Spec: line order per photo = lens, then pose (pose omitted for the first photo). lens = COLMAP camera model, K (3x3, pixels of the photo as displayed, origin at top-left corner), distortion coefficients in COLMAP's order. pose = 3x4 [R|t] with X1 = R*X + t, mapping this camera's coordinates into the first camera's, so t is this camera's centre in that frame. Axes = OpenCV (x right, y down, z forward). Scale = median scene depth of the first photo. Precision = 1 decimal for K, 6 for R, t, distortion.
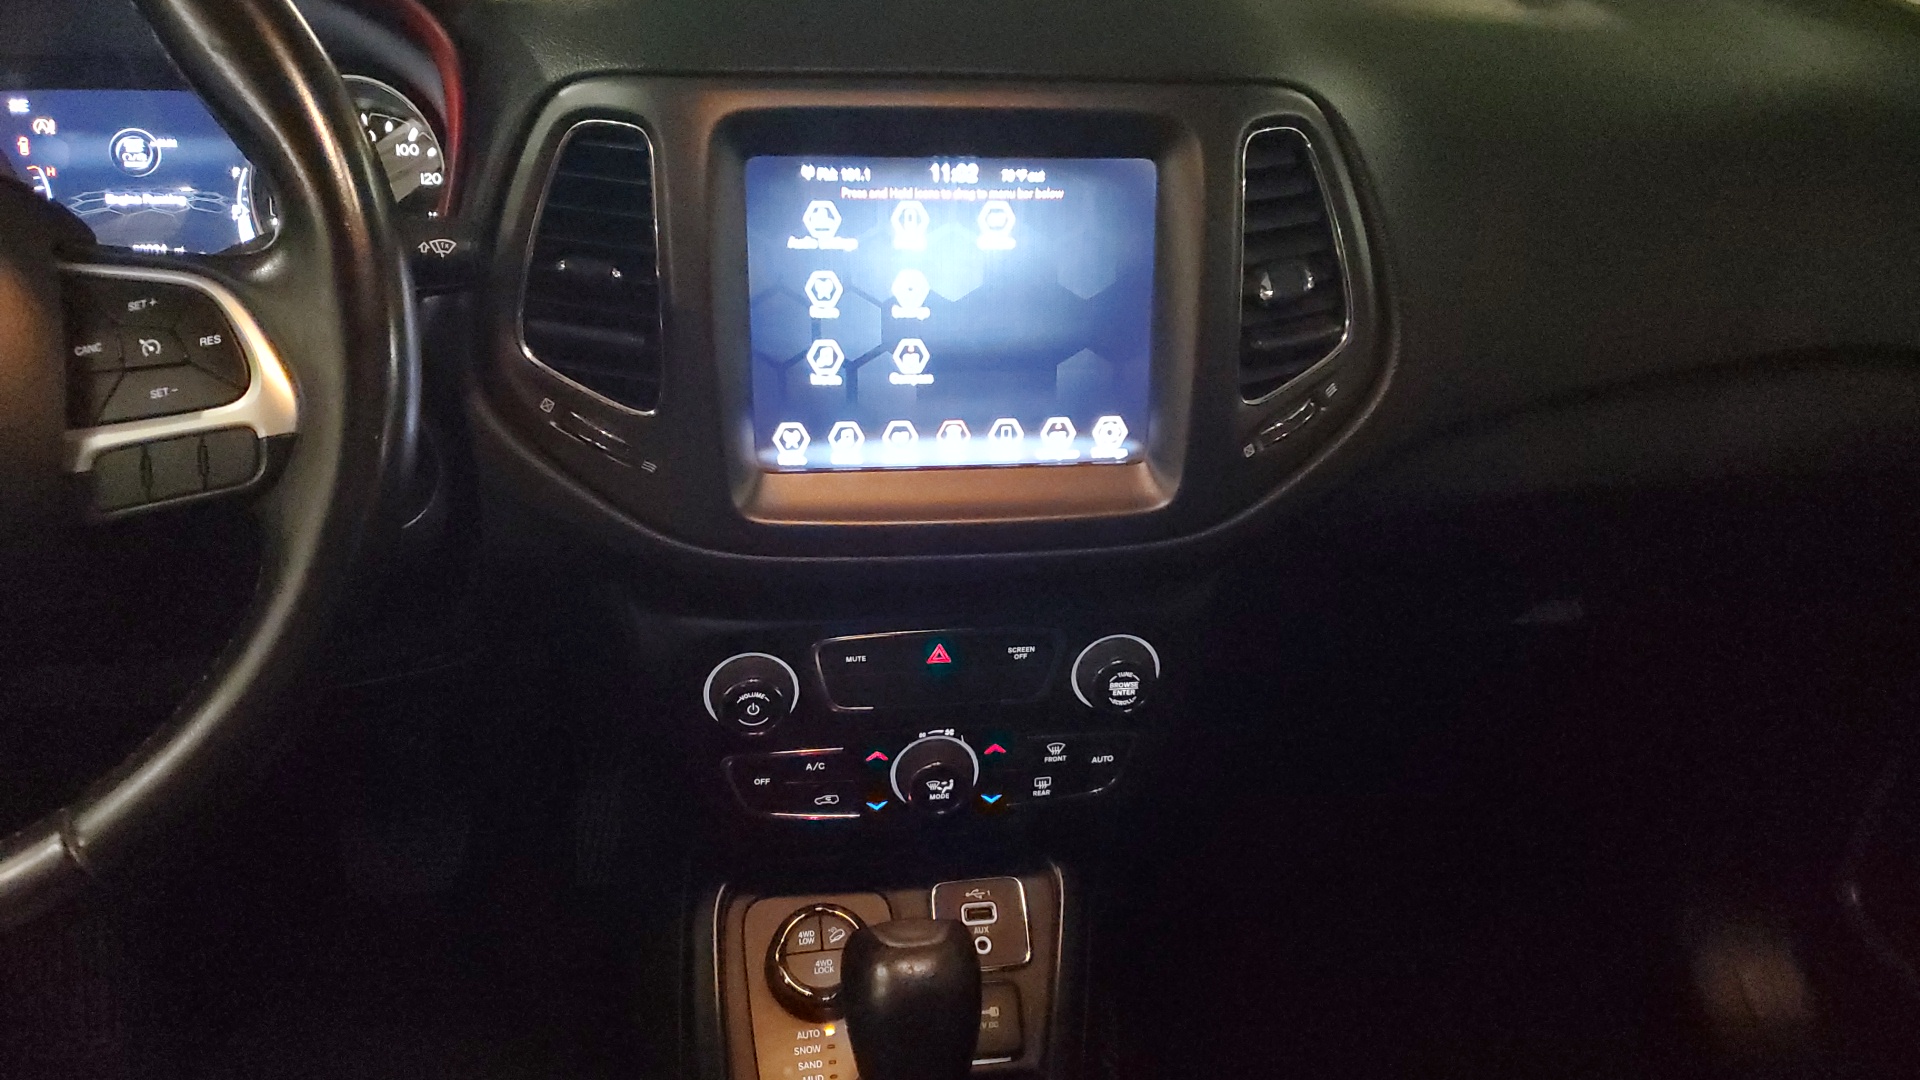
lens RADIAL K [[1527.5, 0, 975.6], [0, 1527.5, 541.4], [0, 0, 1]] dist [0.067641, -0.098763]
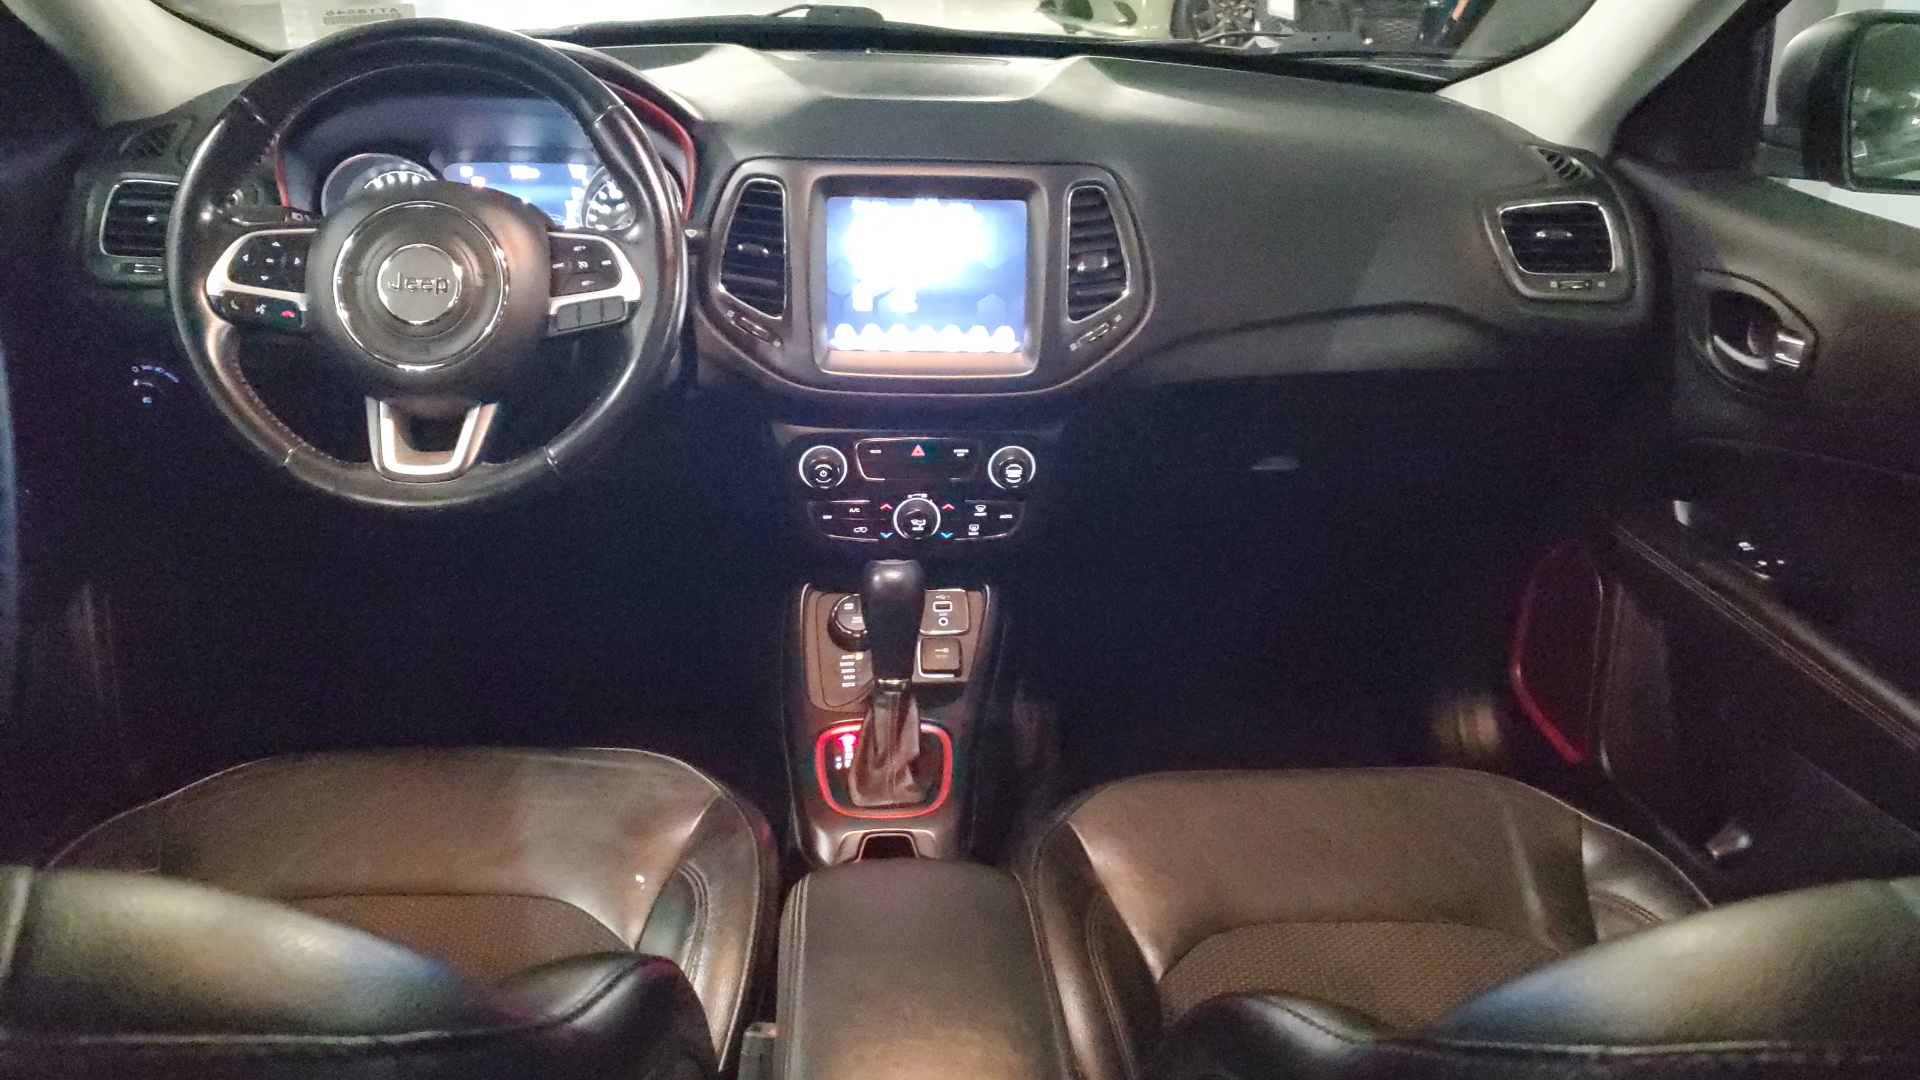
lens RADIAL K [[1527.5, 0, 958.9], [0, 1527.5, 555.0], [0, 0, 1]] dist [0.067641, -0.098763]
pose [[0.996048, 0.028843, -0.084002, 0.197864], [-0.032105, 0.998772, -0.037739, 0.280874], [0.082810, 0.040287, 0.995751, -0.949765]]
